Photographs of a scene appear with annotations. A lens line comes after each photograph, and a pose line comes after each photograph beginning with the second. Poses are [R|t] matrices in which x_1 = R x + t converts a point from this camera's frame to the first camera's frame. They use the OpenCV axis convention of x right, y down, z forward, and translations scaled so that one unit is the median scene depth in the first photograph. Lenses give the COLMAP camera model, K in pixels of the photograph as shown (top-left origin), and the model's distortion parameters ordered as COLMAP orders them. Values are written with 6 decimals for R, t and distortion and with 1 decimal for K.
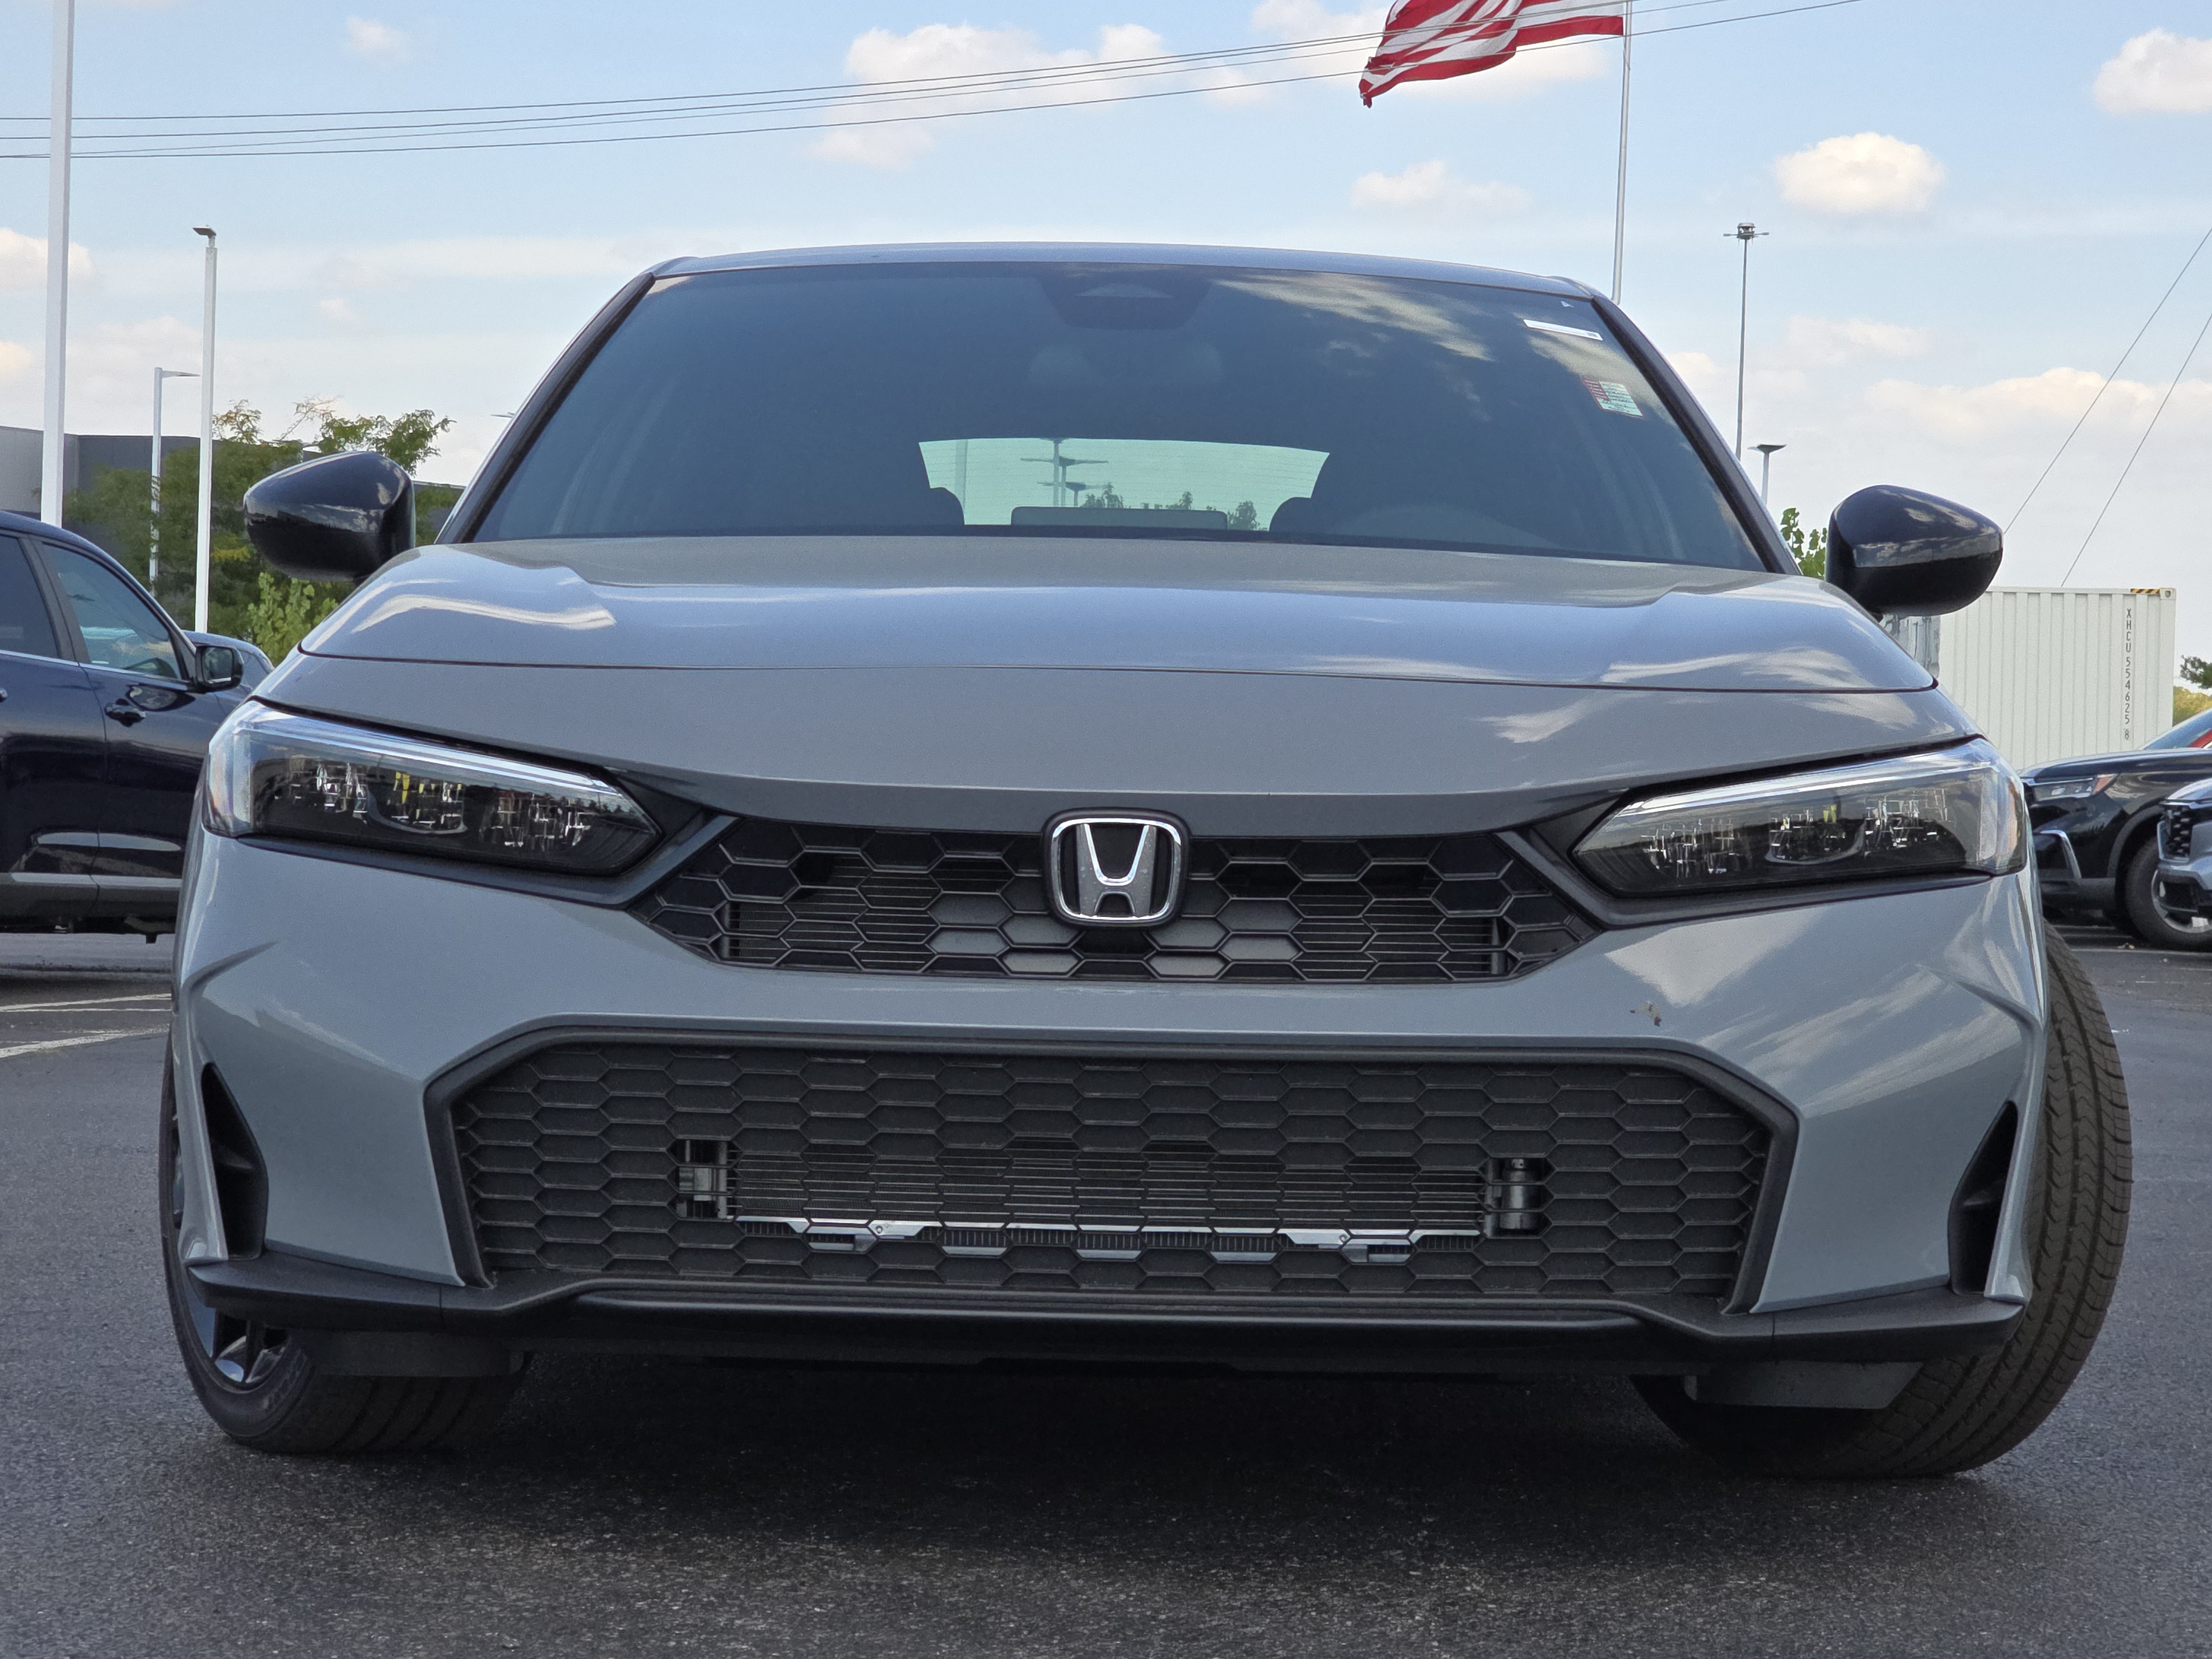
lens RADIAL K [[4380.1, 0, 1105.7], [0, 4380.1, 831.7], [0, 0, 1]] dist [0.202728, 0.000000]
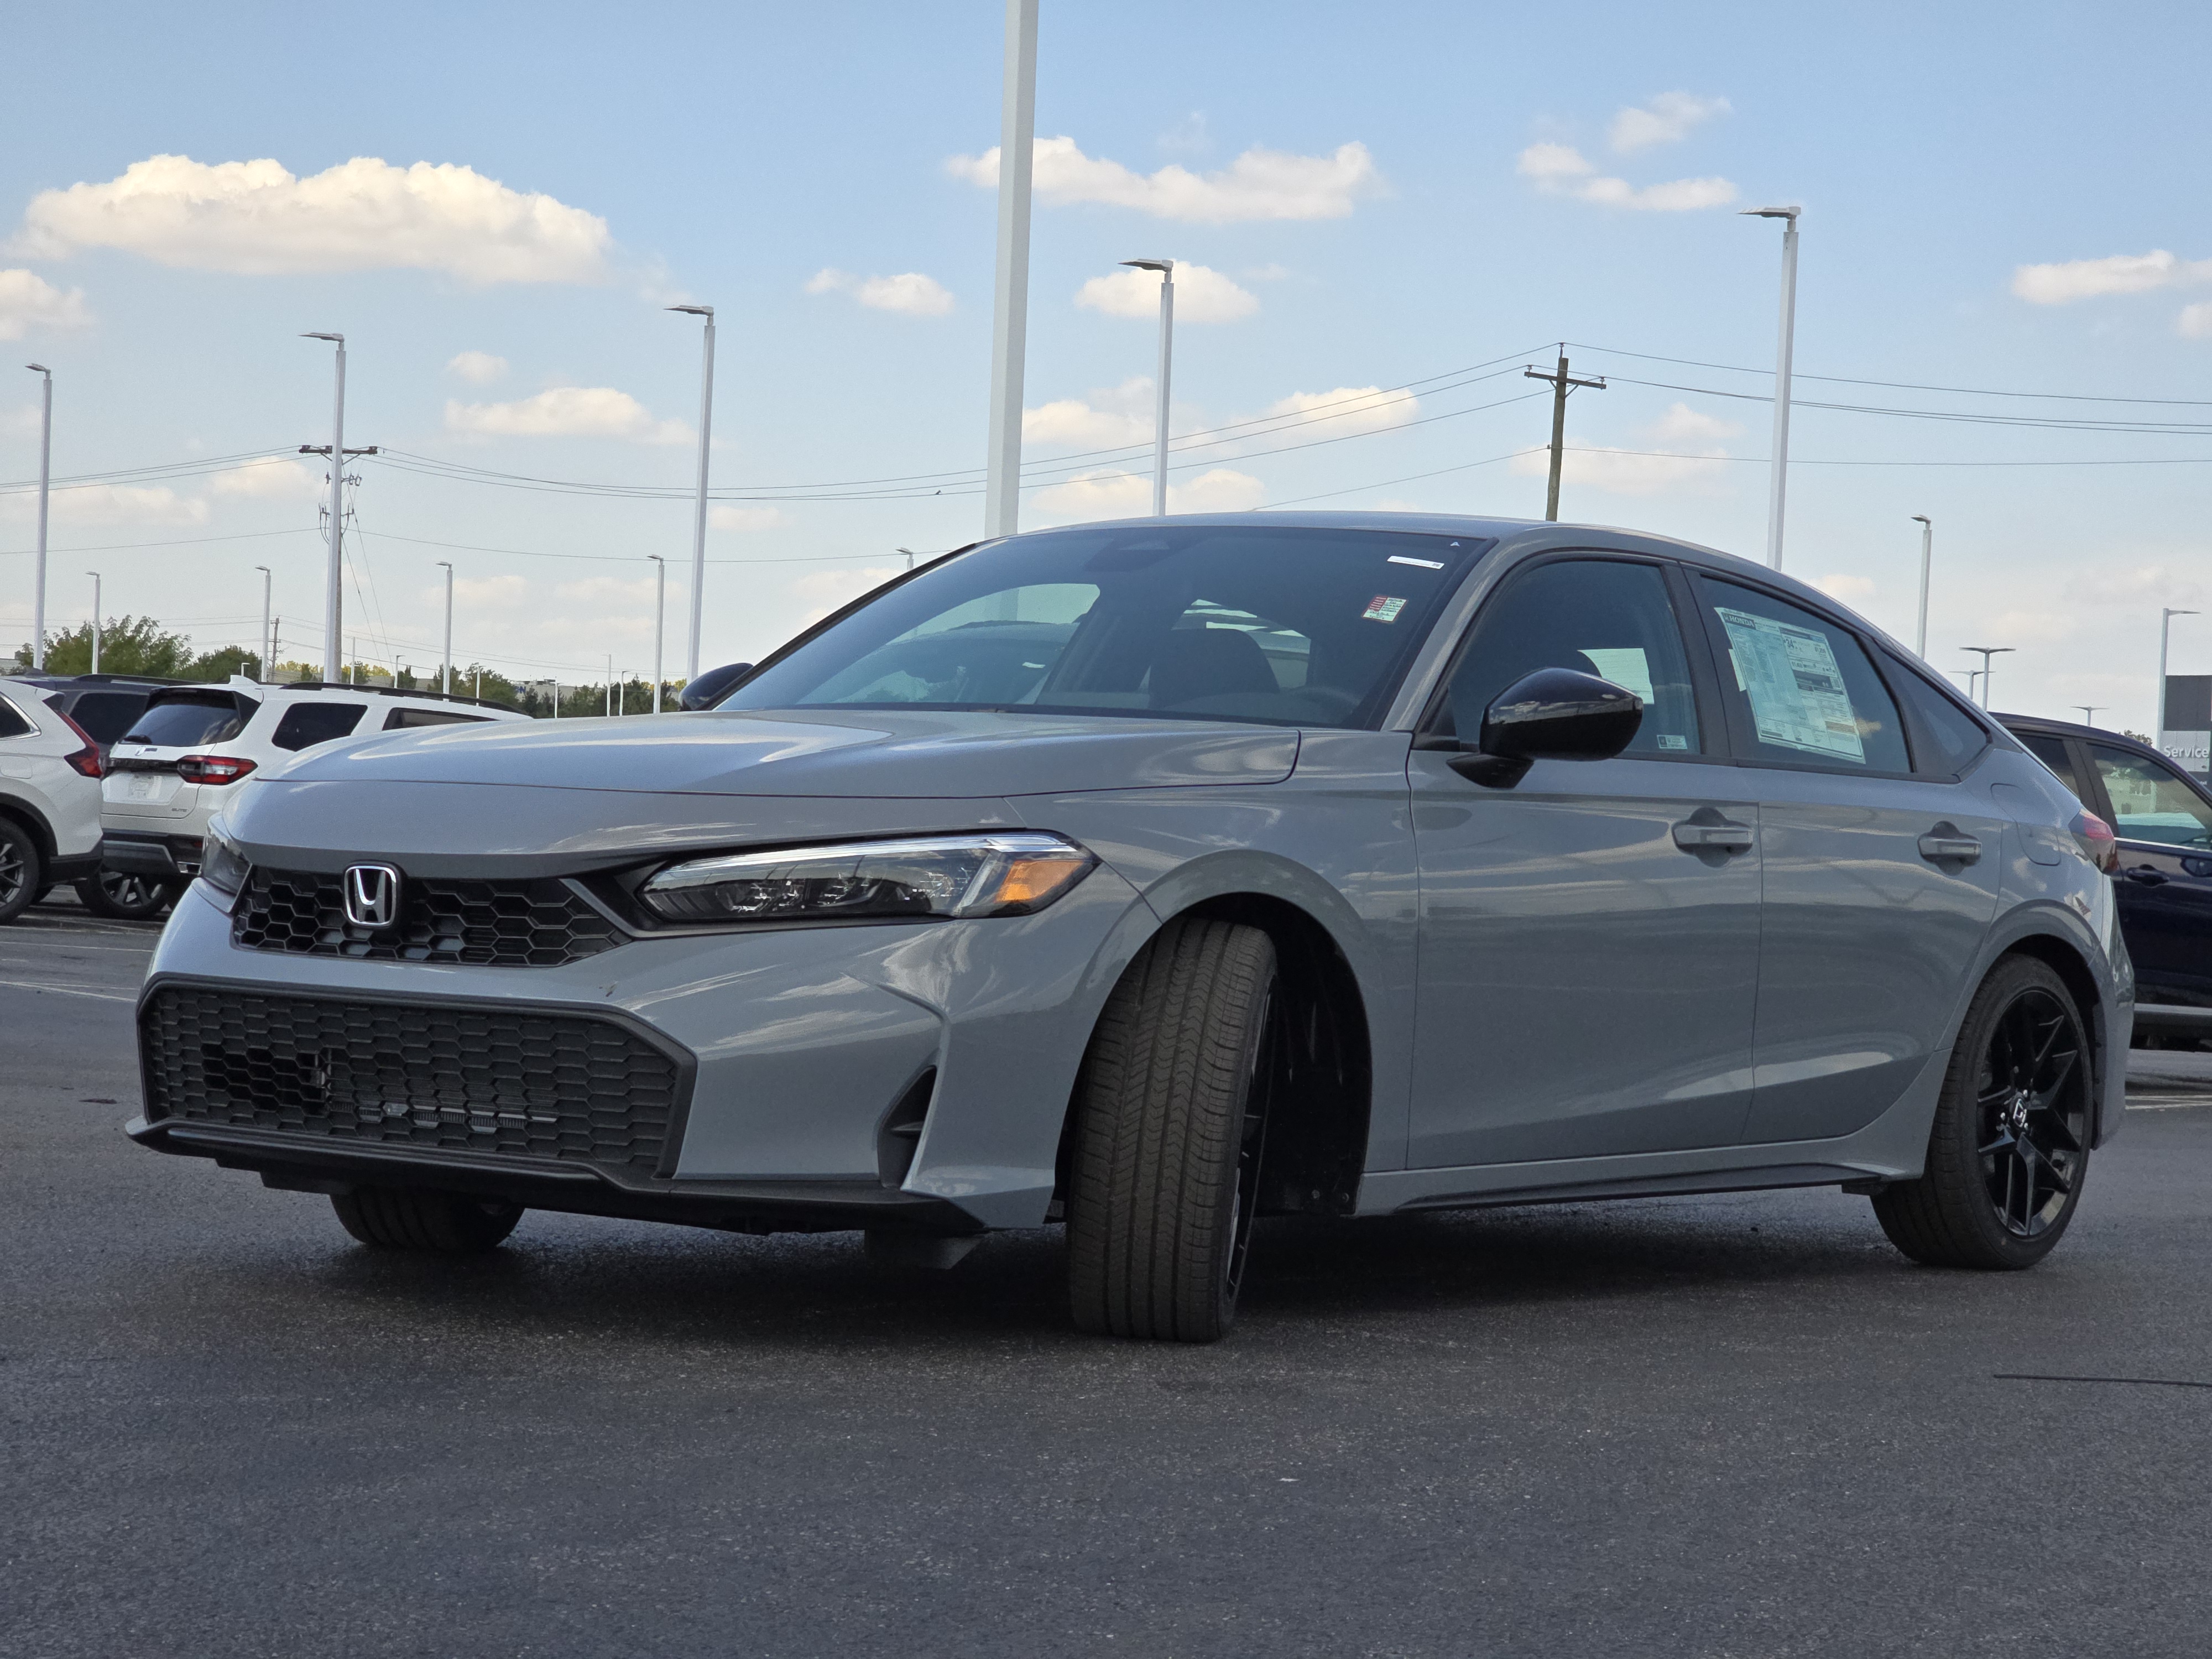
lens RADIAL K [[4380.1, 0, 1108.8], [0, 4380.1, 827.3], [0, 0, 1]] dist [0.202728, 0.000000]
pose [[0.713962, 0.003786, -0.700174, 1.403683], [-0.031932, 0.999121, -0.027158, 0.019304], [0.699455, 0.041748, 0.713456, -0.042005]]
